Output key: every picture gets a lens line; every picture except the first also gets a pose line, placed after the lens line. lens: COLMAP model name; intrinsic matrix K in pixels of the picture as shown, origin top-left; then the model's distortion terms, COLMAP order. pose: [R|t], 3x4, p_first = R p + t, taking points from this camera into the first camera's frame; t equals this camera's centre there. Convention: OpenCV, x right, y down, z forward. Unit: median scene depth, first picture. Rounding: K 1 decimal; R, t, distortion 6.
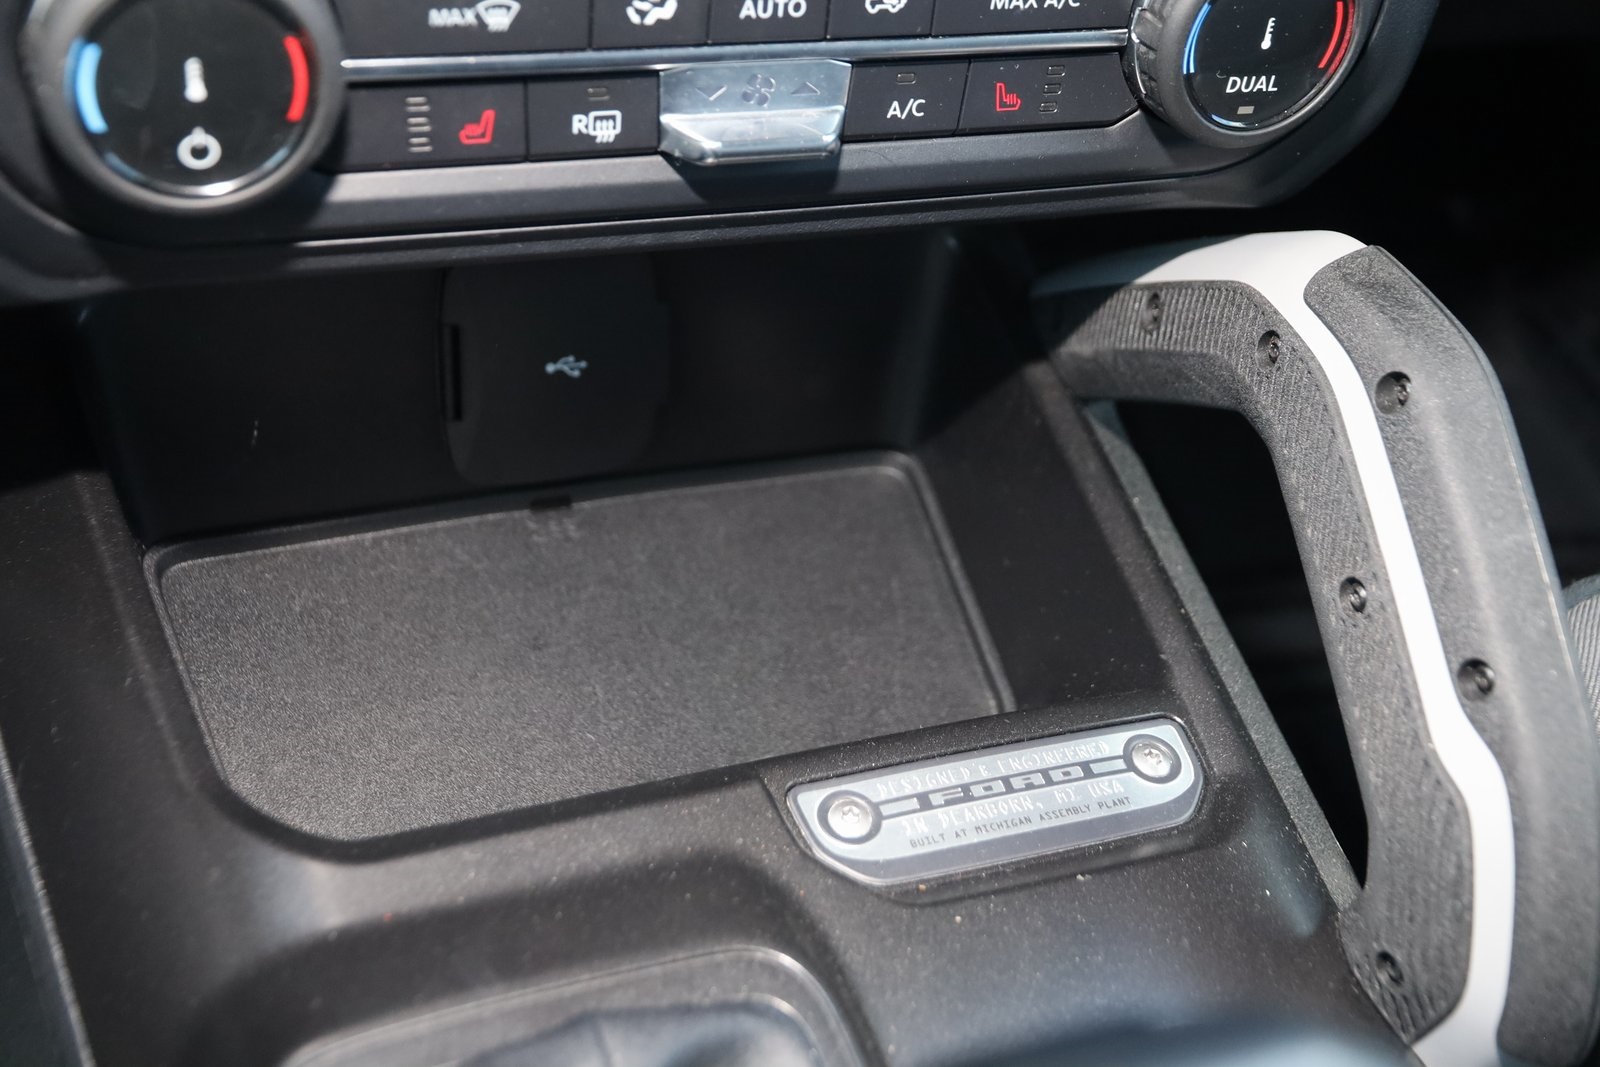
lens RADIAL K [[2059.0, 0, 793.6], [0, 2059.0, 533.8], [0, 0, 1]] dist [0.006747, 0.010522]
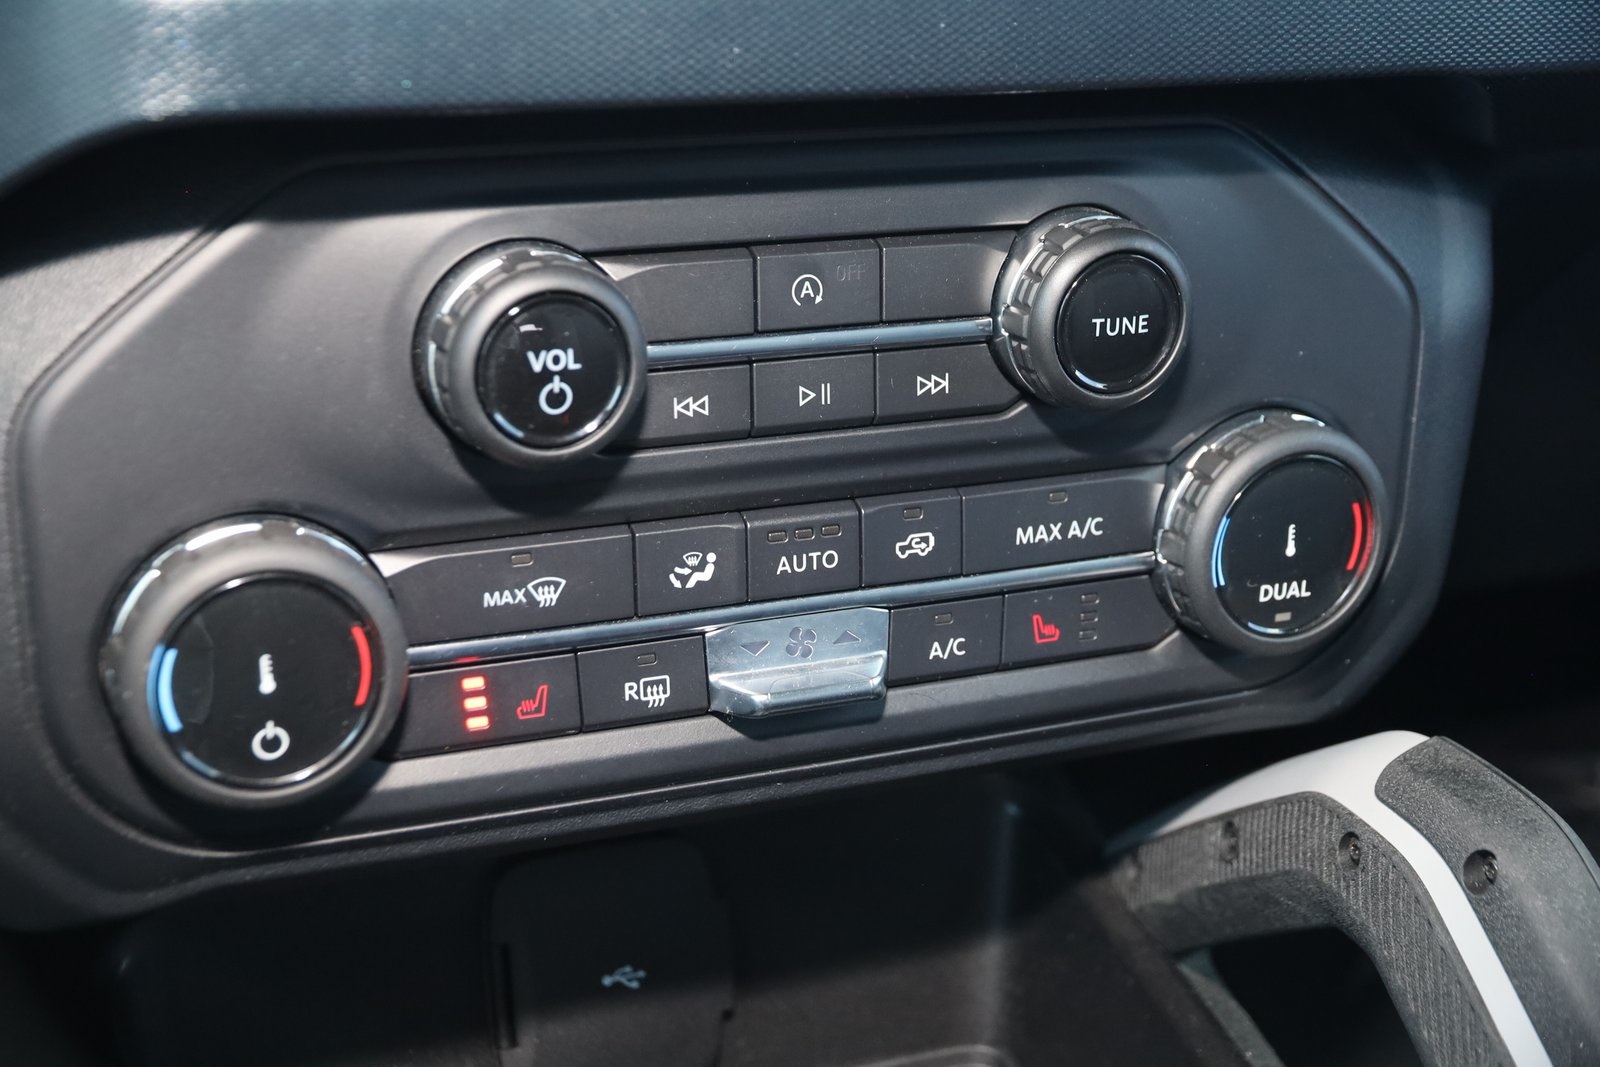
lens RADIAL K [[2619.1, 0, 800.0], [0, 2619.1, 533.5], [0, 0, 1]] dist [0.131773, 0.062045]
pose [[0.994154, -0.107765, 0.006657, -0.019800], [0.104210, 0.941573, -0.320281, 0.145497], [0.028247, 0.319102, 0.947299, -0.241960]]
